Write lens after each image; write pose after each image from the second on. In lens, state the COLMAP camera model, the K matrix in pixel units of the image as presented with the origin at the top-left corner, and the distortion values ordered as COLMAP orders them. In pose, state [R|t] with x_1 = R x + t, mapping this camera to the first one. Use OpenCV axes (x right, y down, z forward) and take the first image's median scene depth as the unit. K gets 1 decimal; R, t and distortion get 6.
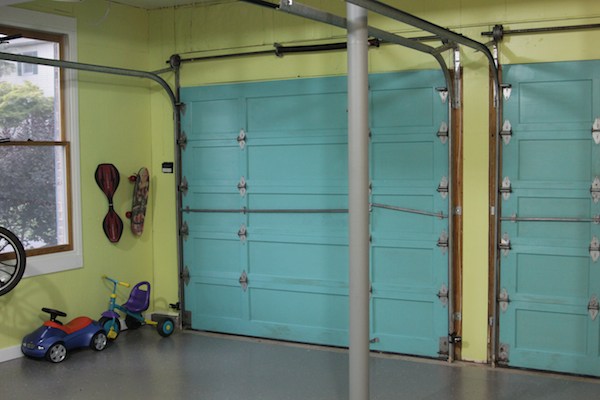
lens RADIAL K [[798.0, 0, 300.0], [0, 798.0, 200.0], [0, 0, 1]] dist [-0.094323, 0.025833]
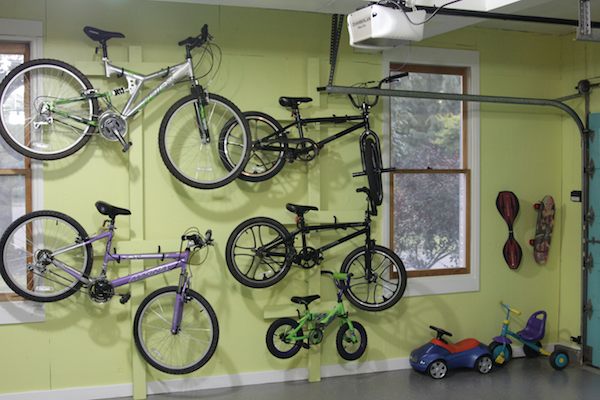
lens RADIAL K [[798.0, 0, 300.0], [0, 798.0, 200.0], [0, 0, 1]] dist [-0.094323, 0.025833]
pose [[0.786328, 0.029604, -0.617100, 0.173872], [-0.041880, 0.999108, -0.005435, -0.017819], [0.616388, 0.030118, 0.786866, 0.036617]]
